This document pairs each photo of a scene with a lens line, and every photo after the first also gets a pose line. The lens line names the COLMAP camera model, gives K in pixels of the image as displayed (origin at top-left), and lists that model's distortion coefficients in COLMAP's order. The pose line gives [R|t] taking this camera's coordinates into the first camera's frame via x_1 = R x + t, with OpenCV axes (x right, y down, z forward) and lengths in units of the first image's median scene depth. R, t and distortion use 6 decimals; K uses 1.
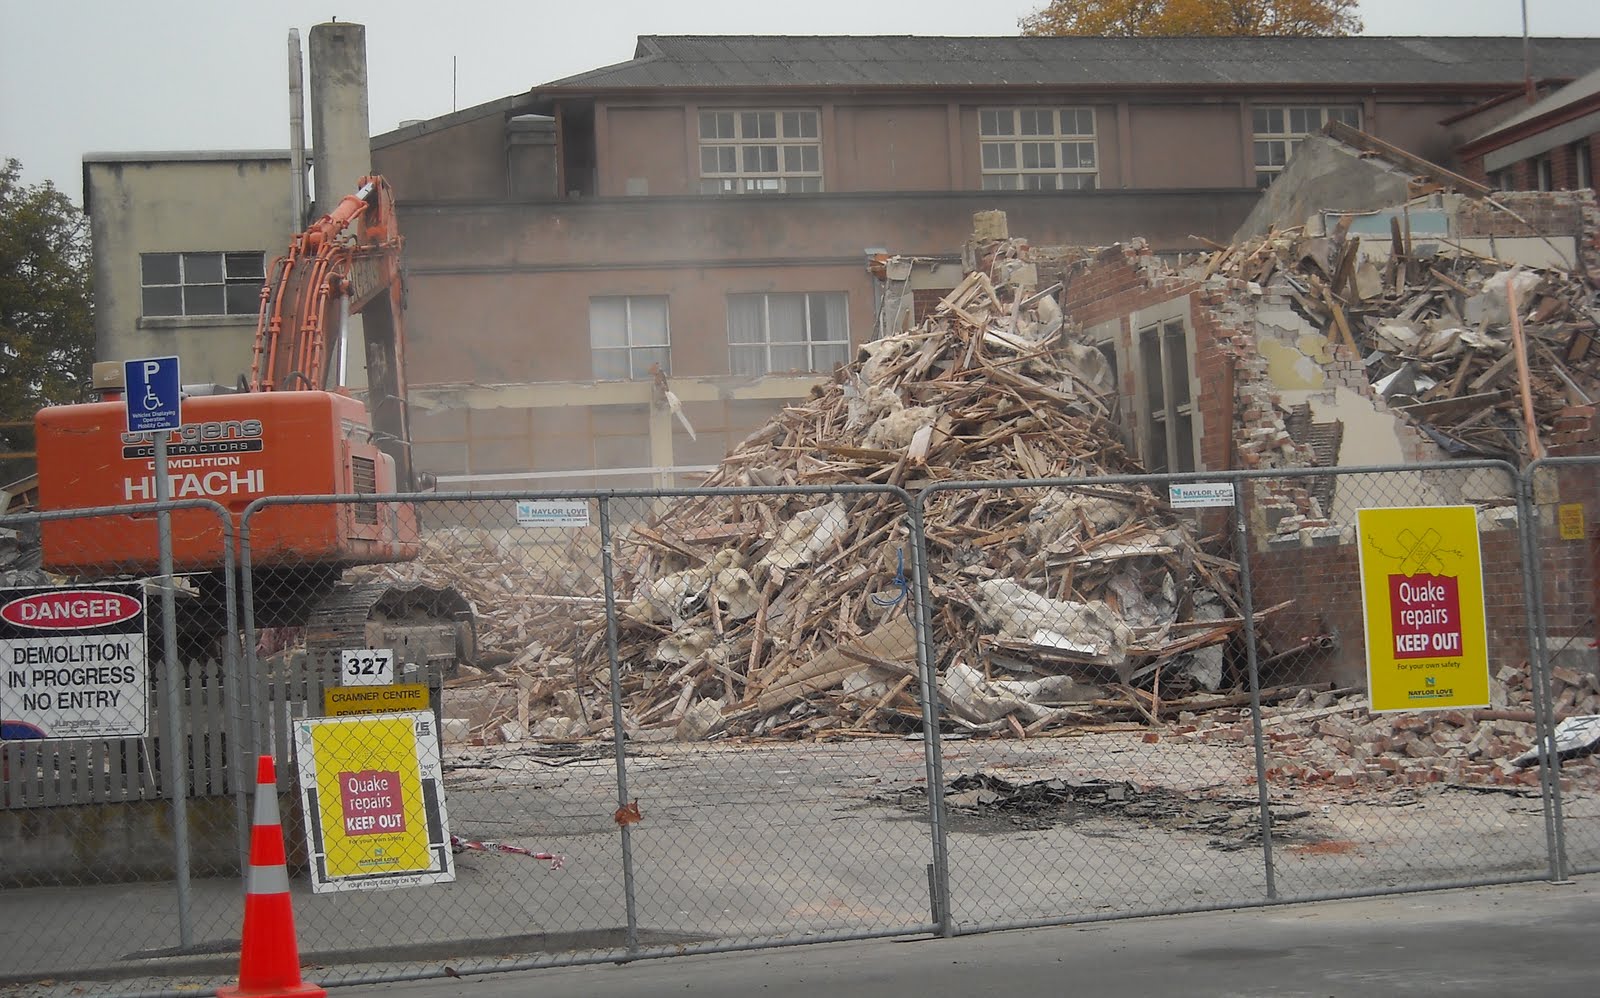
lens RADIAL K [[2926.5, 0, 800.0], [0, 2926.5, 499.0], [0, 0, 1]] dist [-0.067745, 0.001992]
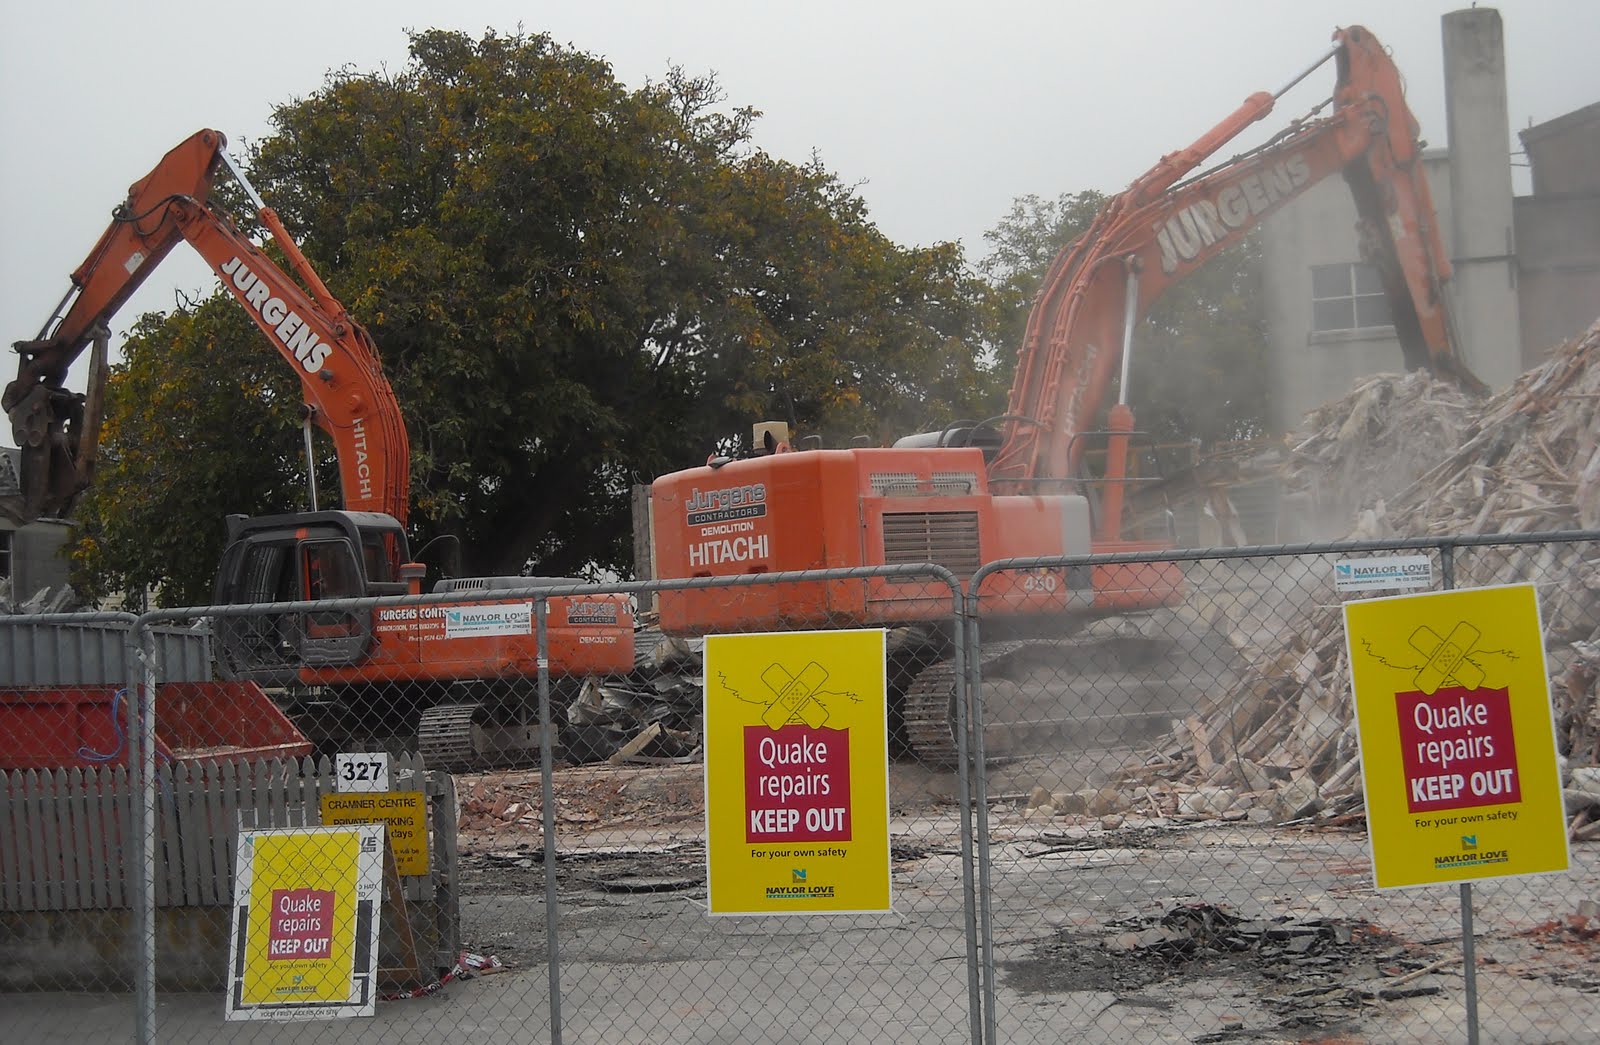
lens RADIAL K [[2938.2, 0, 800.0], [0, 2938.2, 522.5], [0, 0, 1]] dist [-0.070828, -0.000251]
pose [[0.858223, -0.018101, -0.512957, 0.273741], [0.022561, 0.999742, 0.002469, -0.012361], [0.512780, -0.013691, 0.858411, 0.173514]]
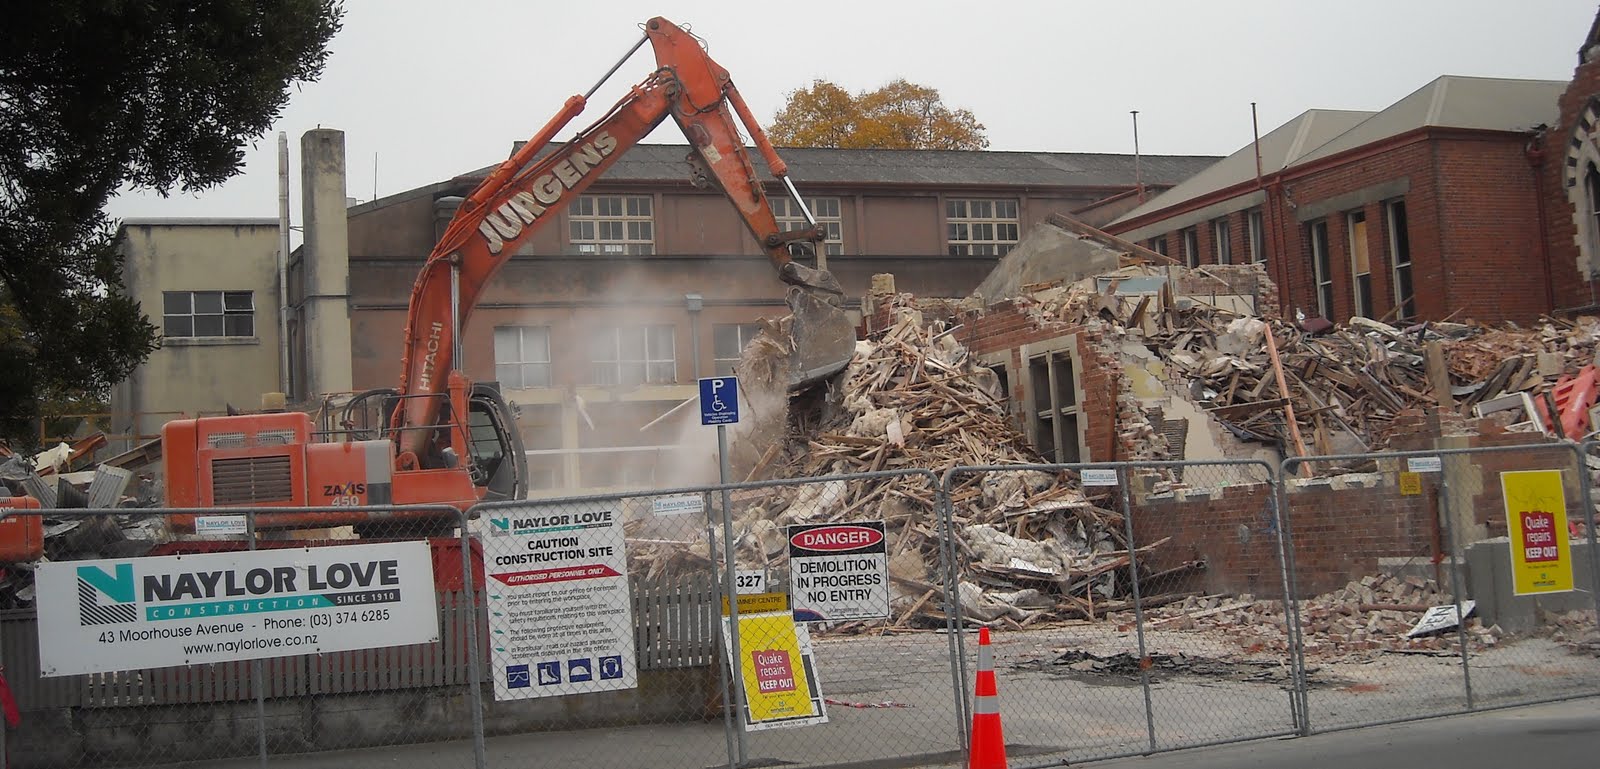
lens RADIAL K [[2139.9, 0, 791.5], [0, 2139.9, 293.3], [0, 0, 1]] dist [-0.134723, 0.074836]
pose [[0.988686, 0.012327, 0.149492, -0.180622], [0.000248, 0.996482, -0.083809, 0.001028], [-0.149999, 0.082898, 0.985205, -0.061137]]
